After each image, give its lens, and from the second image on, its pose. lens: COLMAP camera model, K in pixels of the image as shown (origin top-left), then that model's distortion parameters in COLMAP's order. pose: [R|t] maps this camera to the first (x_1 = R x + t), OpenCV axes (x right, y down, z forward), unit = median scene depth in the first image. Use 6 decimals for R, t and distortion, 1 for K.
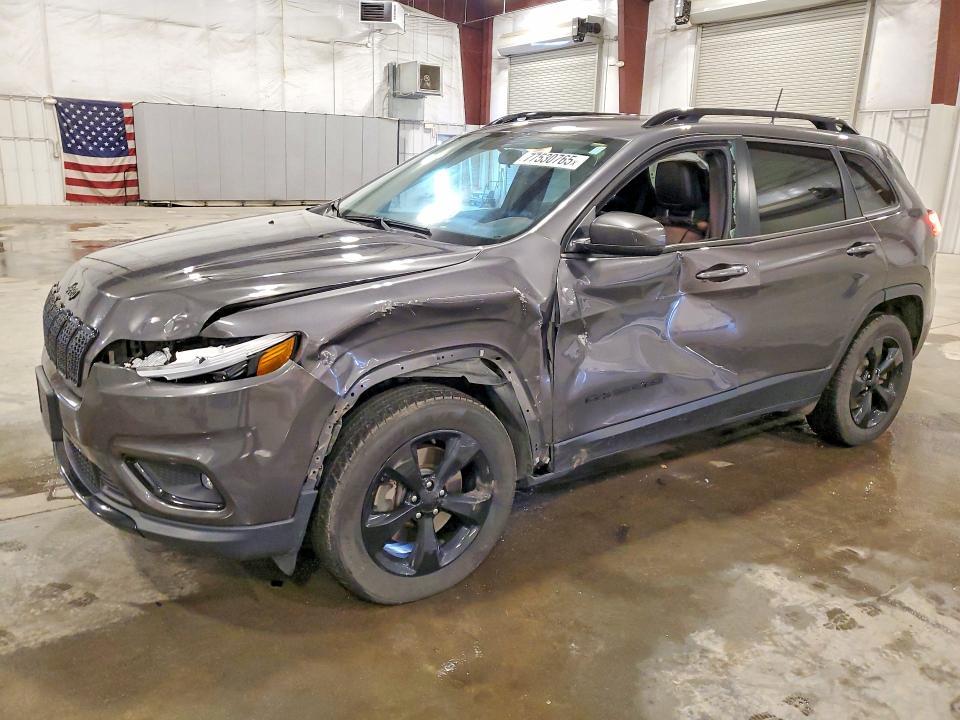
lens RADIAL K [[790.5, 0, 480.0], [0, 790.5, 360.0], [0, 0, 1]] dist [0.035826, -0.008351]
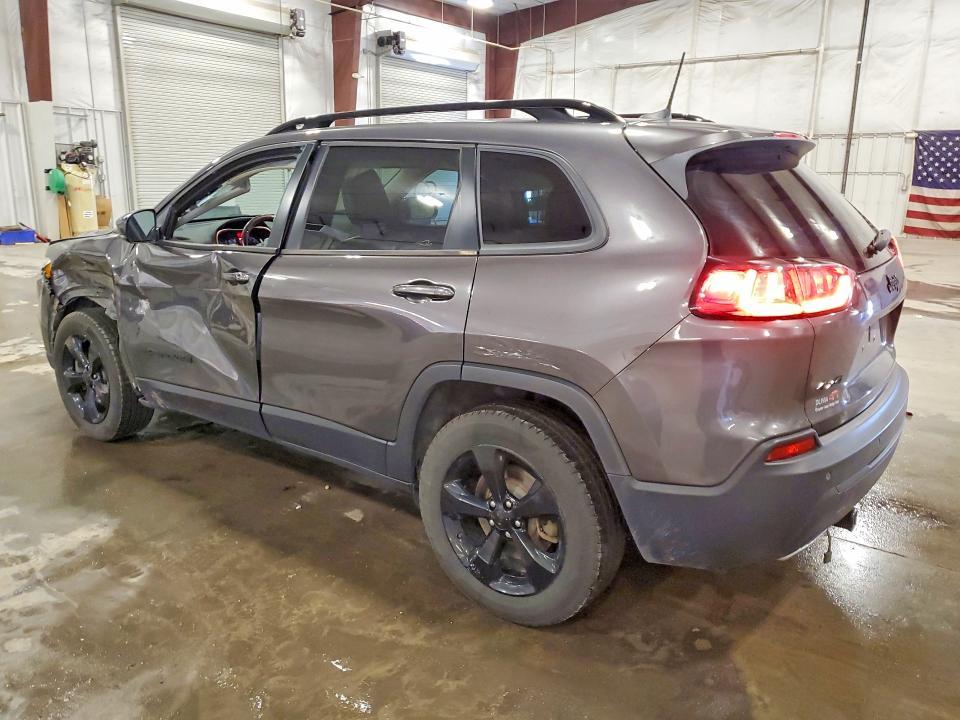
lens RADIAL K [[800.3, 0, 479.4], [0, 800.3, 343.7], [0, 0, 1]] dist [0.032904, 0.000545]
pose [[0.252865, 0.173119, -0.951887, 0.347519], [-0.239635, 0.964412, 0.111739, -0.054869], [0.937355, 0.199850, 0.285351, 0.256640]]
